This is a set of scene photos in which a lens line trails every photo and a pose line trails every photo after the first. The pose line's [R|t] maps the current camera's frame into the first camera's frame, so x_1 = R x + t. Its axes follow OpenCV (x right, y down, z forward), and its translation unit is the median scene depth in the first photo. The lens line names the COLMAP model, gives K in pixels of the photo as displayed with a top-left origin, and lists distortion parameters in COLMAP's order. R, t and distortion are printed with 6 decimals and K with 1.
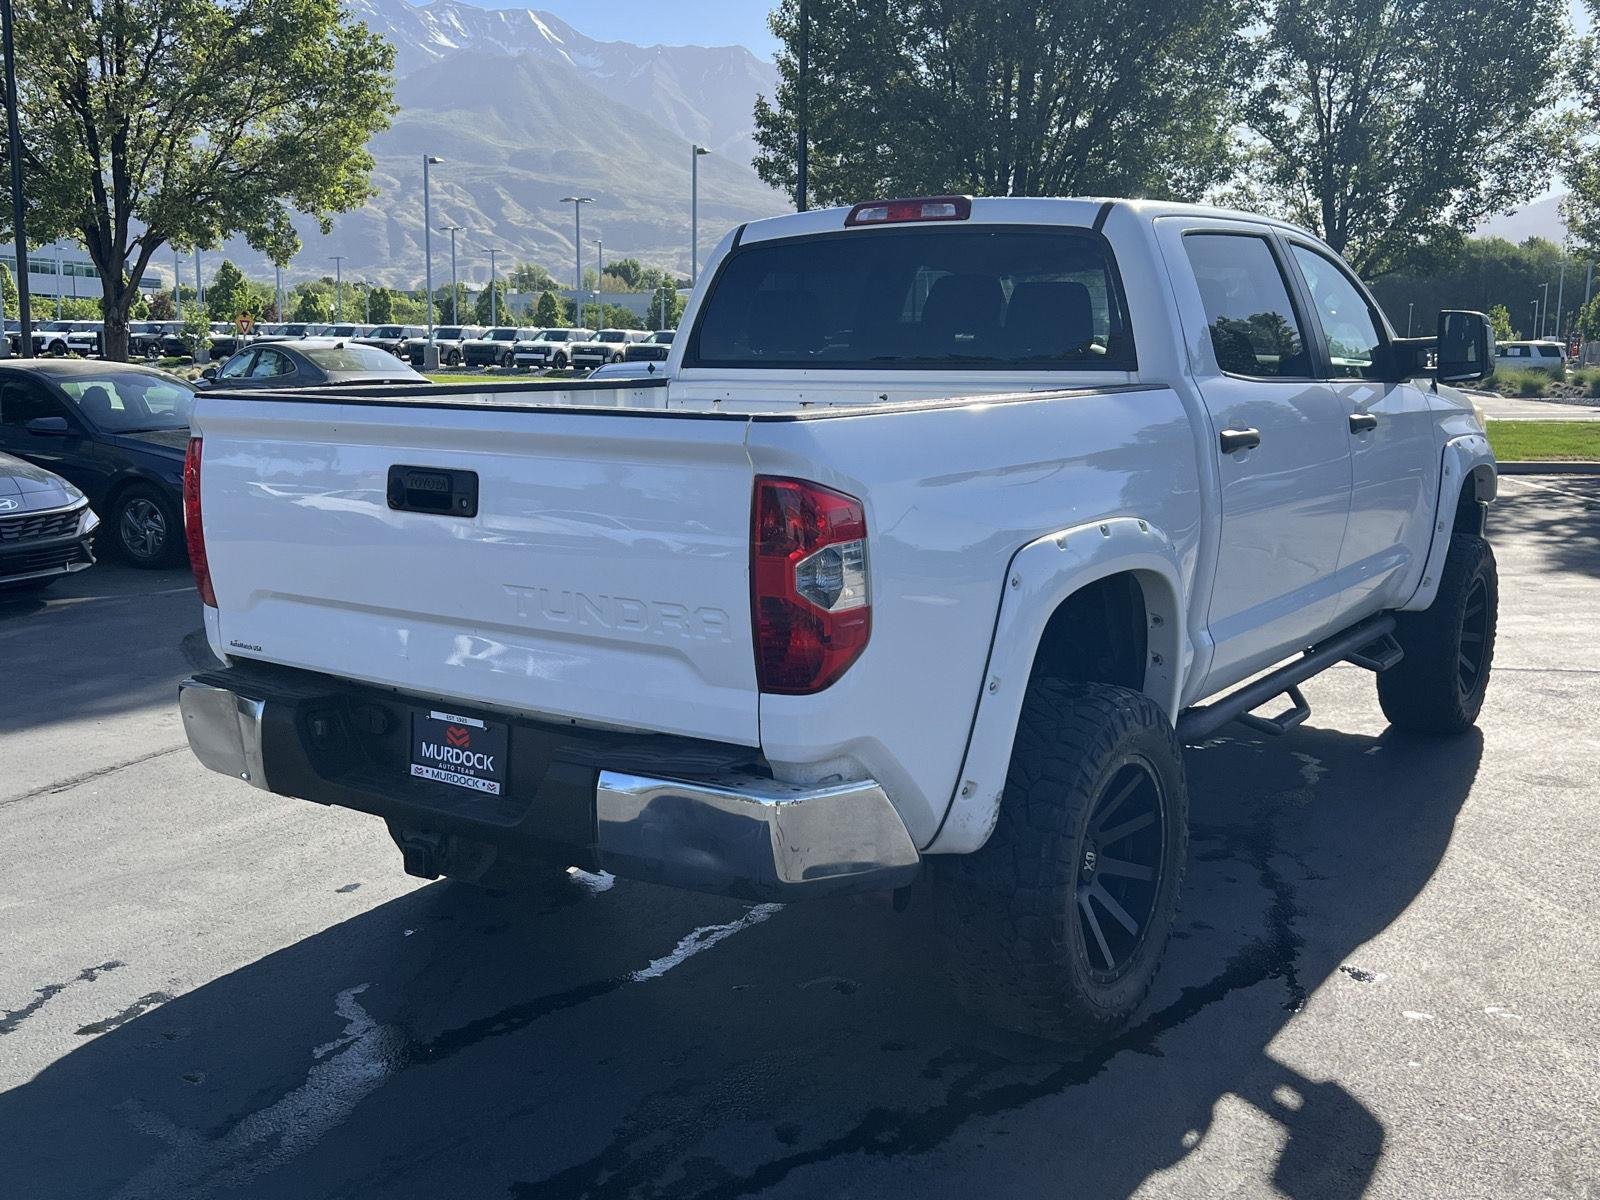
lens RADIAL K [[1627.0, 0, 776.2], [0, 1627.0, 596.6], [0, 0, 1]] dist [0.044953, -0.040251]
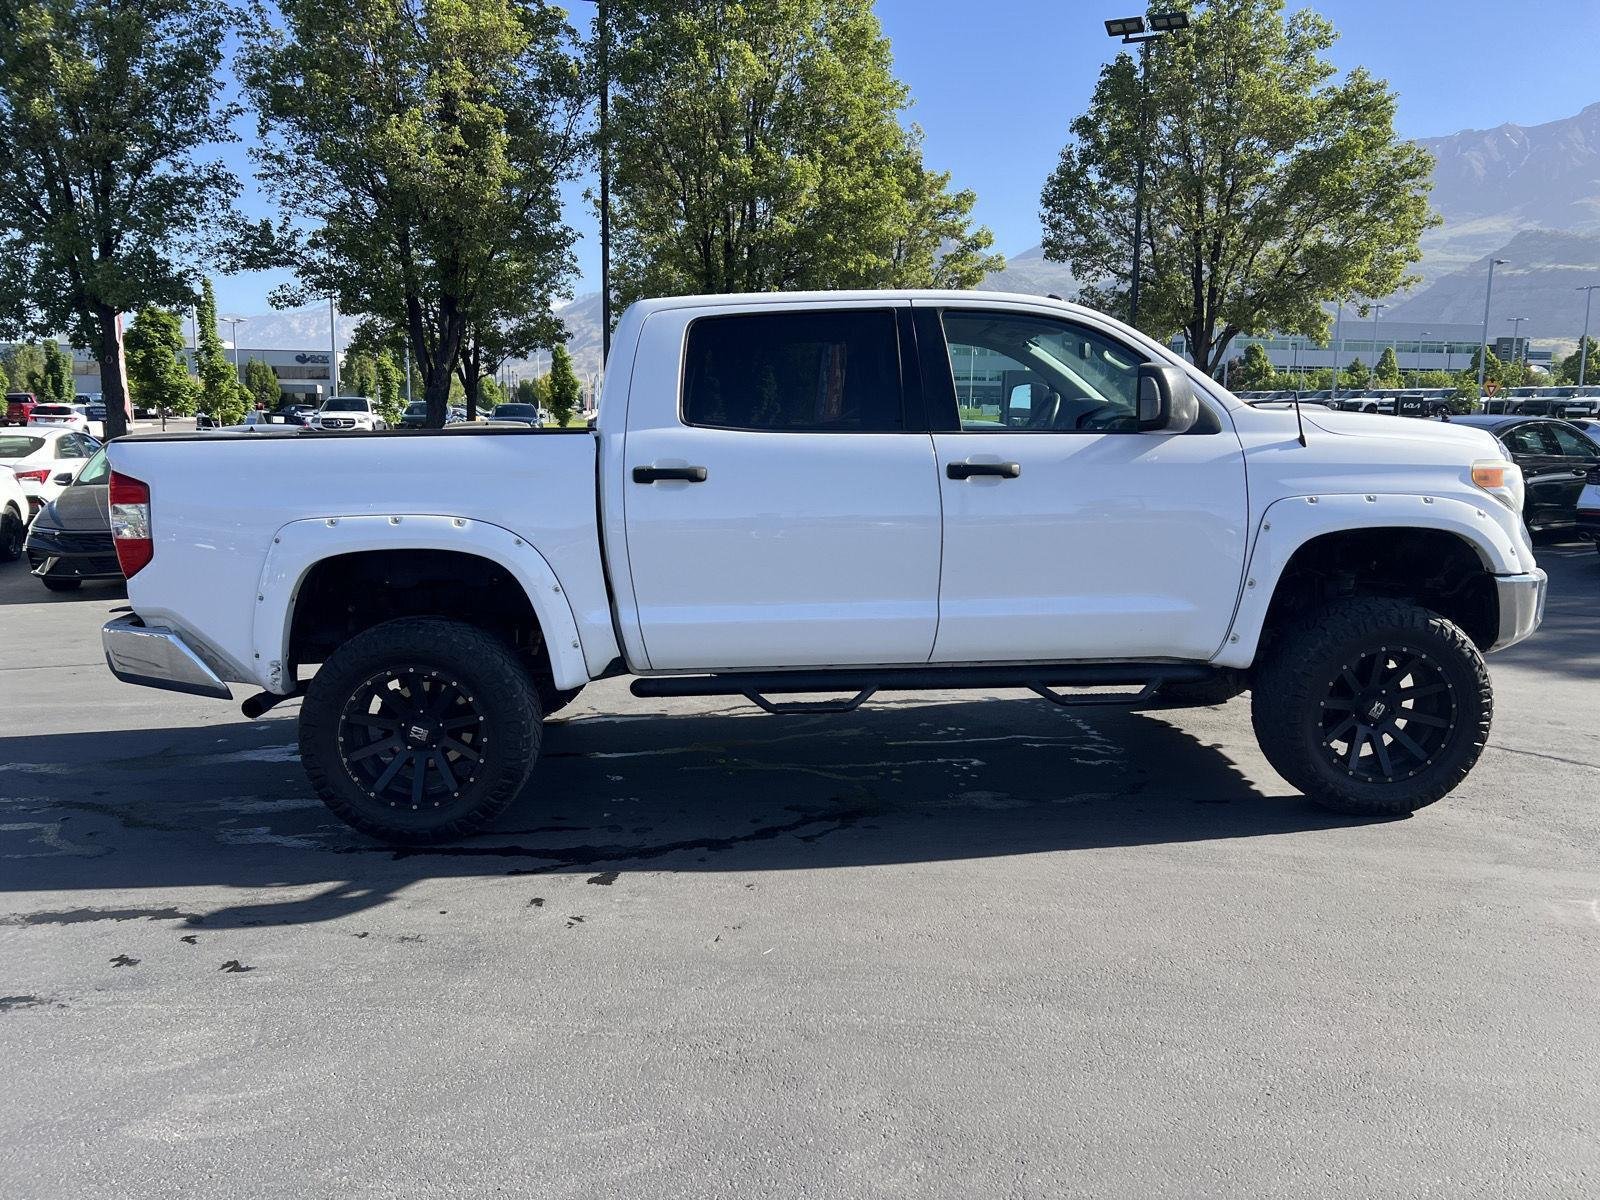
lens RADIAL K [[1221.6, 0, 796.6], [0, 1221.6, 594.9], [0, 0, 1]] dist [0.038572, -0.040609]
pose [[0.609602, 0.109858, -0.785058, 1.006741], [-0.111311, 0.992401, 0.052439, -0.054835], [0.784853, 0.055419, 0.617198, 0.417878]]
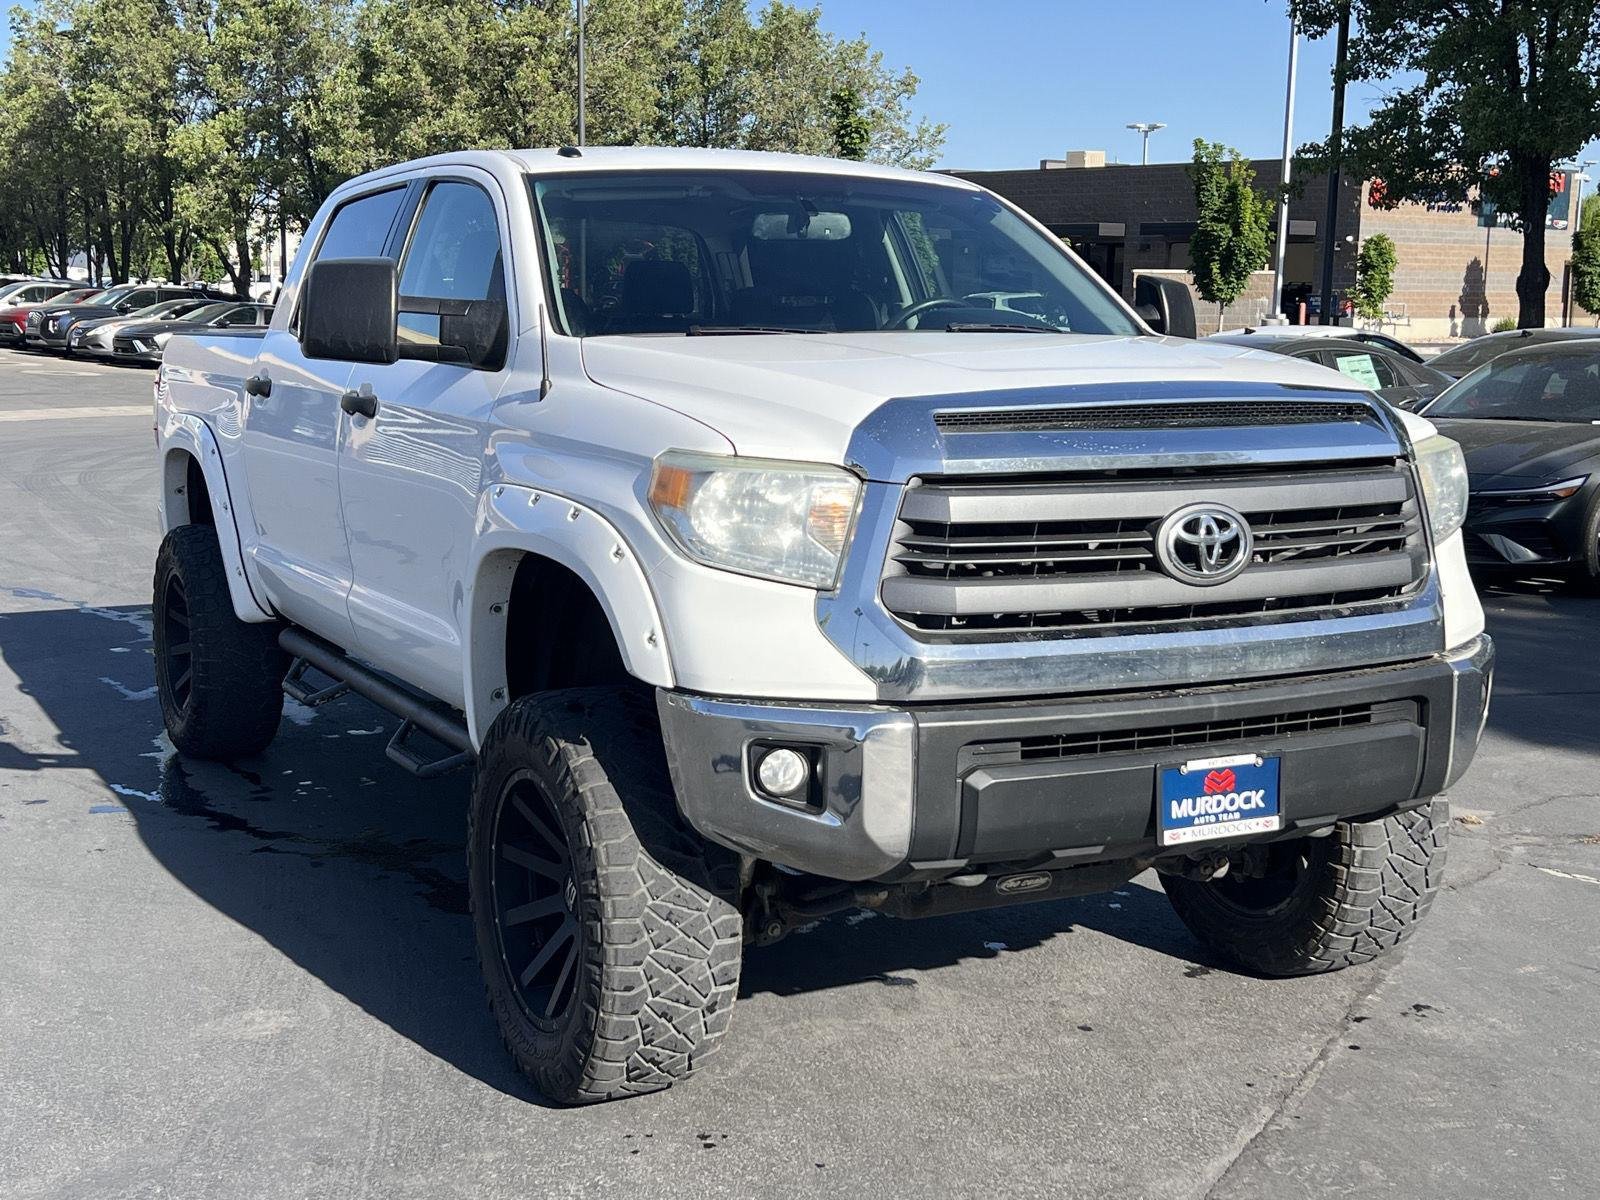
lens RADIAL K [[2048.3, 0, 800.0], [0, 2048.3, 600.0], [0, 0, 1]] dist [0.161130, -0.470703]
pose [[-0.456383, 0.121796, -0.881408, 1.235725], [-0.148266, 0.966328, 0.210301, -0.273984], [0.877344, 0.226661, -0.422958, 1.740767]]
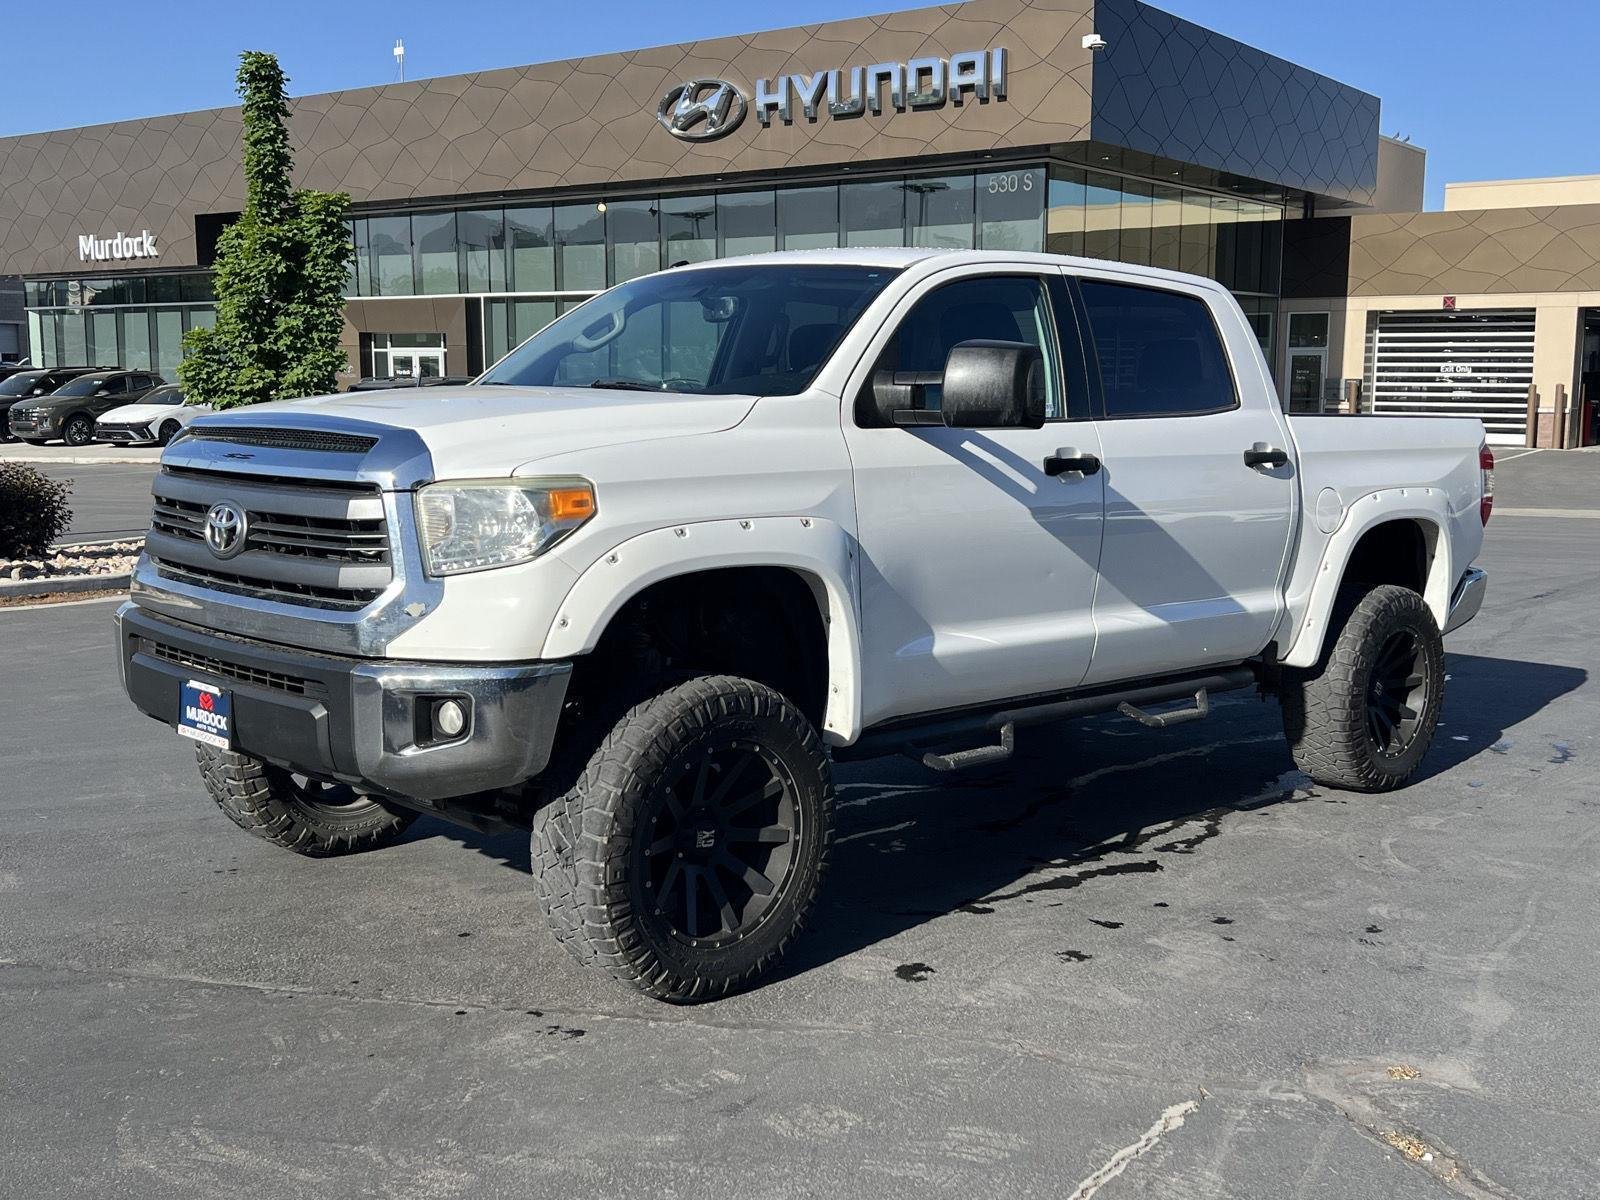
lens RADIAL K [[1696.3, 0, 800.0], [0, 1696.3, 600.0], [0, 0, 1]] dist [0.139179, -0.382409]
pose [[-0.984479, -0.037722, 0.171400, 0.054160], [0.010906, 0.961590, 0.274272, -0.356787], [-0.175163, 0.271884, -0.946254, 2.327711]]
